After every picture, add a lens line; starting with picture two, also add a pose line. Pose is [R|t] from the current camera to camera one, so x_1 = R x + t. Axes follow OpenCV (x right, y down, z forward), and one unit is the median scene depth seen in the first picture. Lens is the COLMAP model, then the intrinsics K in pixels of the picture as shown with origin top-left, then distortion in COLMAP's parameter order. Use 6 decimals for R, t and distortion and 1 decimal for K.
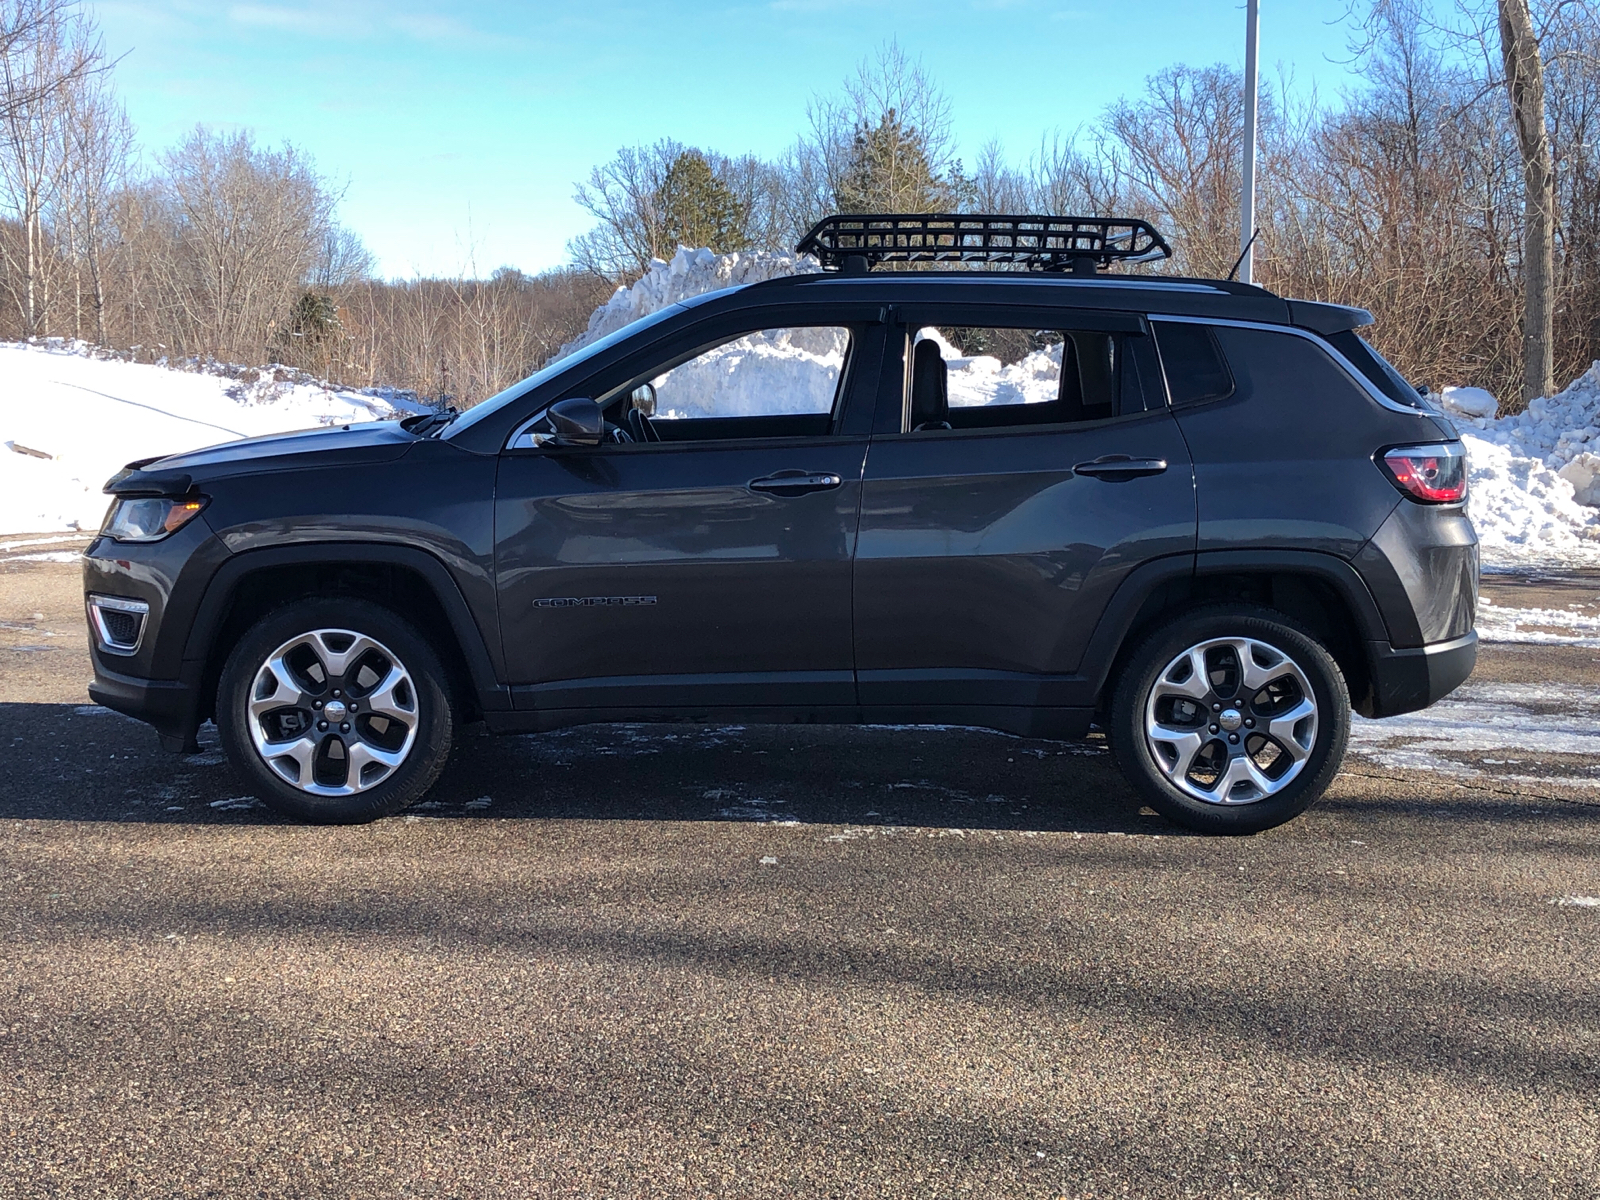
lens RADIAL K [[2107.1, 0, 791.9], [0, 2107.1, 550.6], [0, 0, 1]] dist [0.191993, -0.713983]
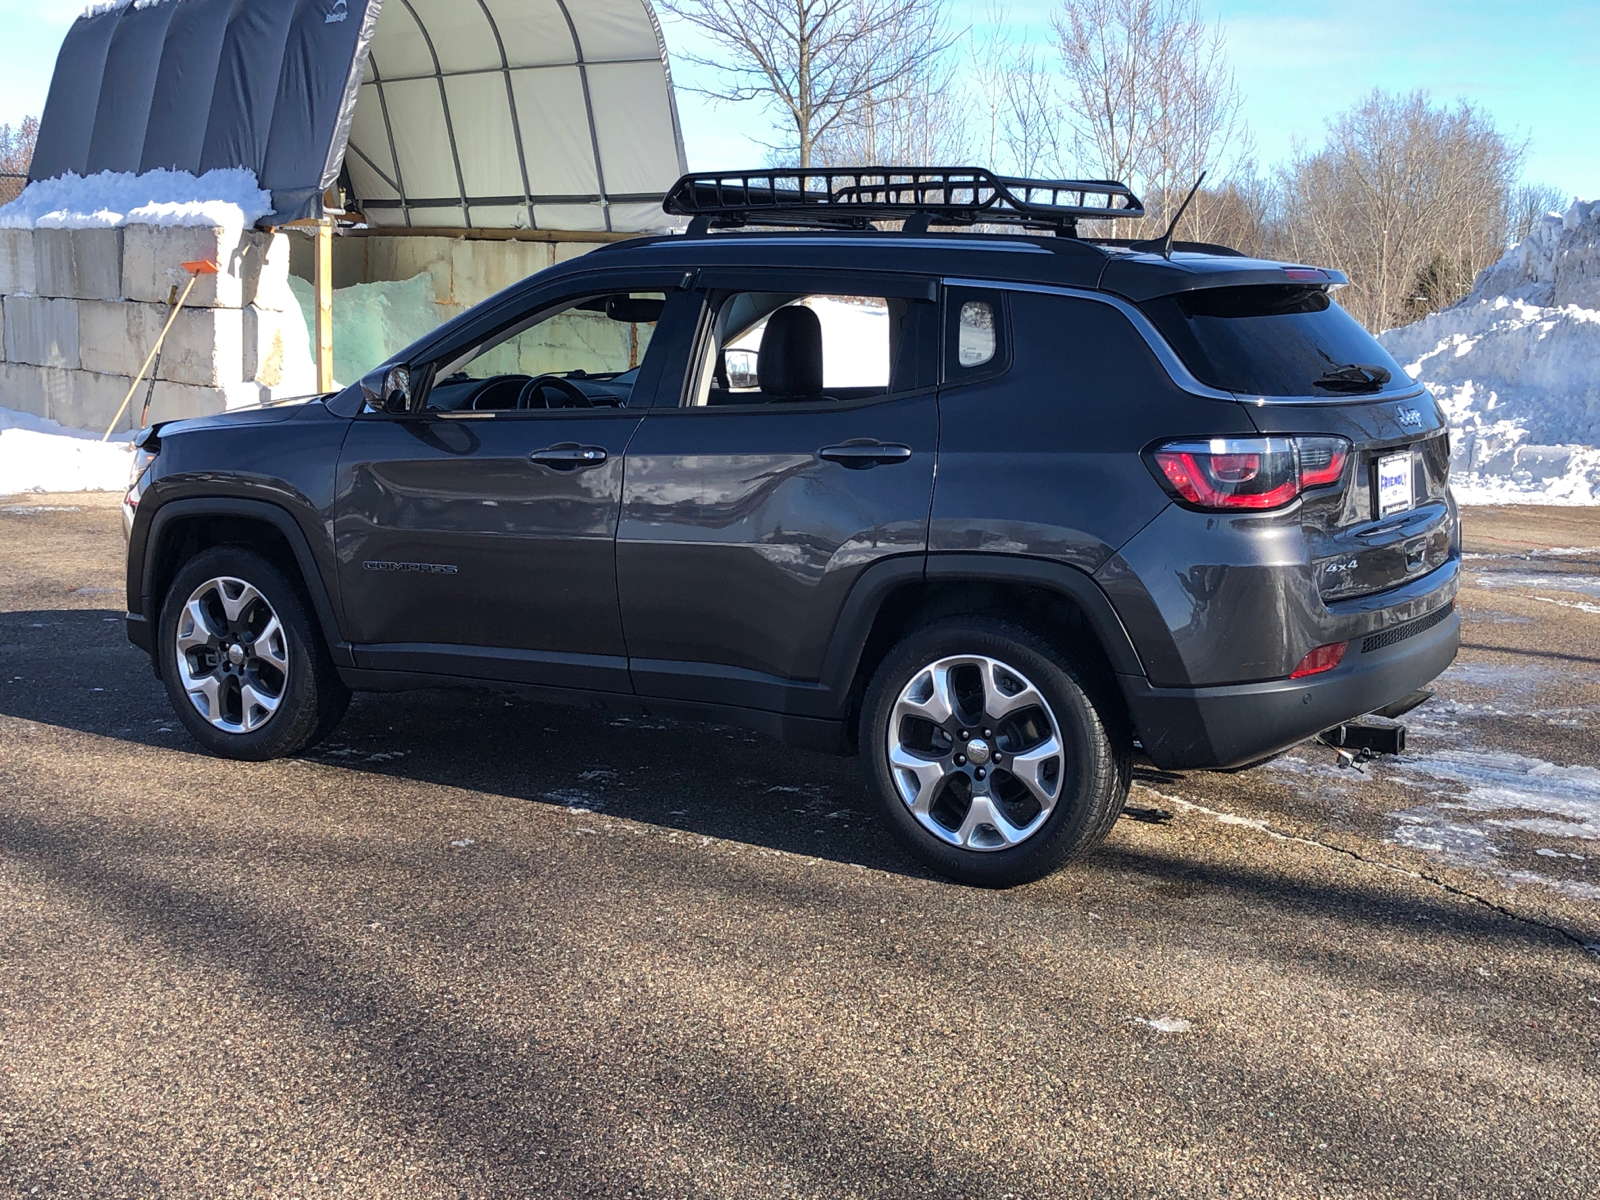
lens RADIAL K [[2107.1, 0, 791.9], [0, 2107.1, 550.6], [0, 0, 1]] dist [0.191993, -0.713983]
pose [[0.850189, 0.059725, -0.523079, 0.582501], [-0.051151, 0.998215, 0.030838, -0.023721], [0.523987, 0.000538, 0.851726, 0.232335]]
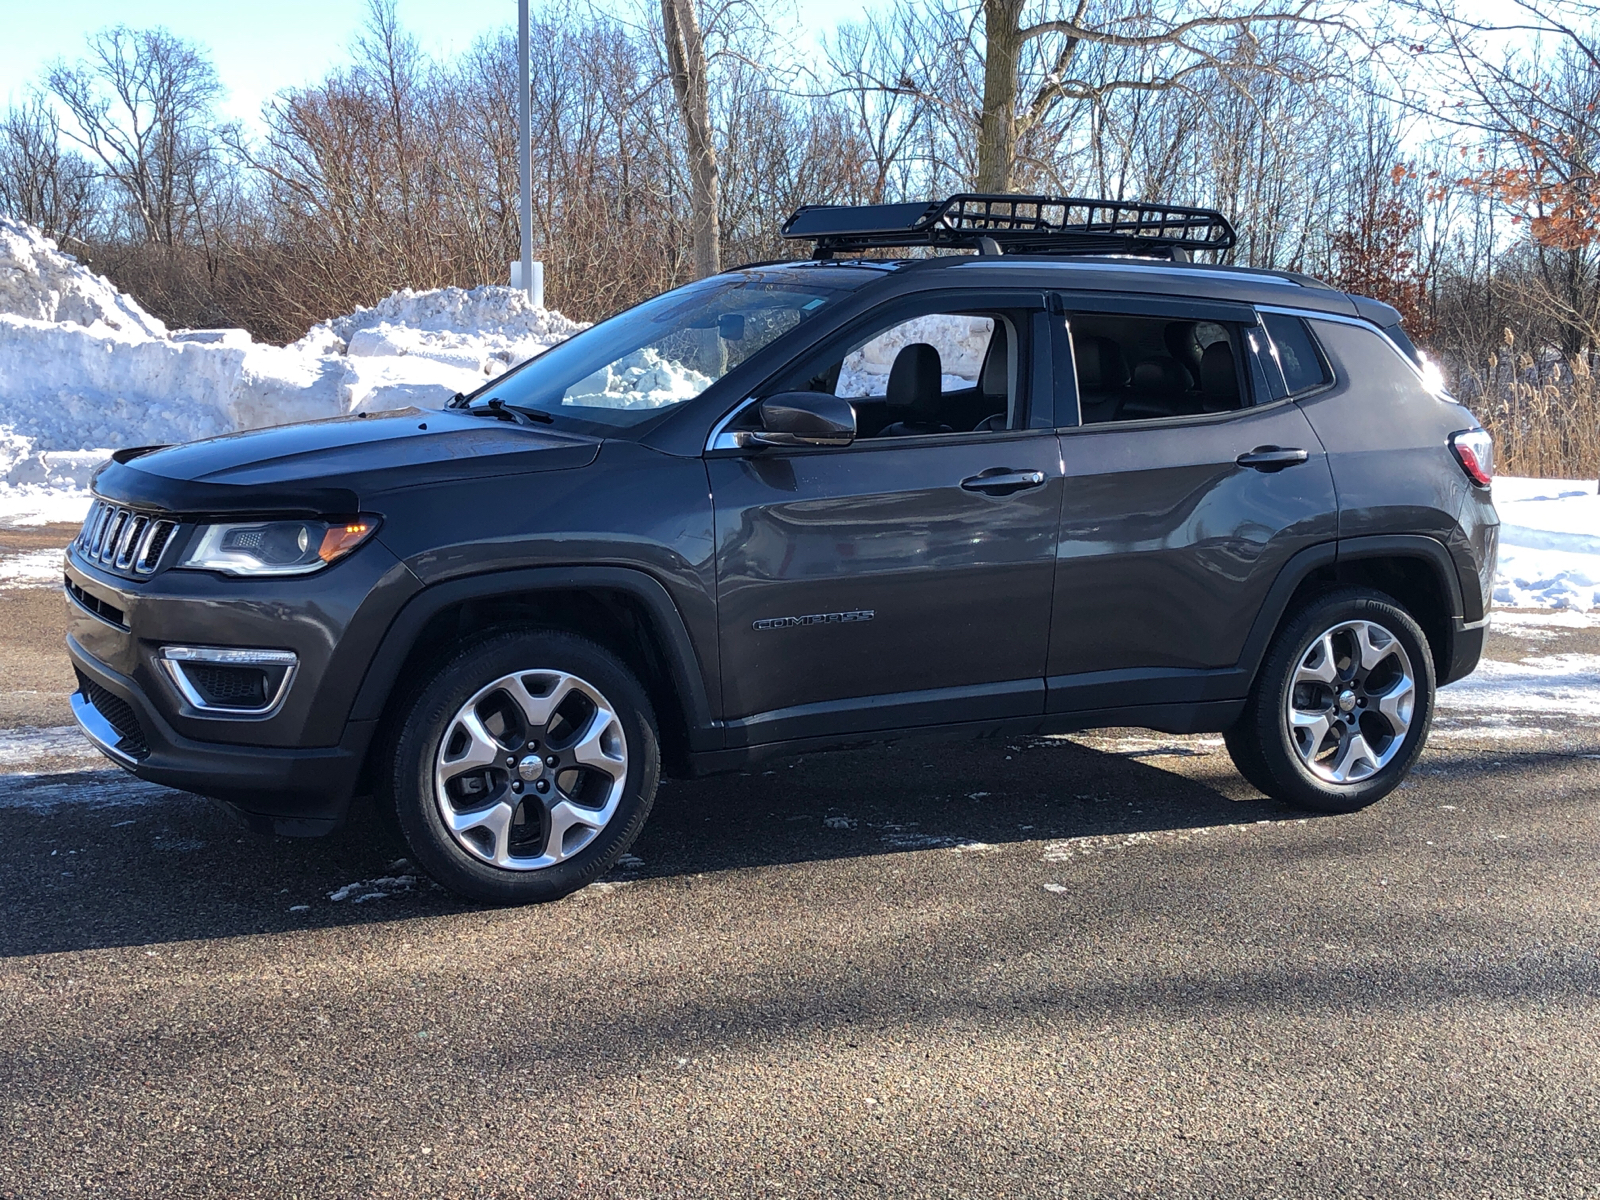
lens RADIAL K [[2107.1, 0, 791.9], [0, 2107.1, 550.6], [0, 0, 1]] dist [0.191993, -0.713983]
pose [[0.877367, -0.039320, 0.478207, -0.520481], [0.033061, 0.999222, 0.021503, -0.024252], [-0.478680, -0.003055, 0.877984, 0.220368]]
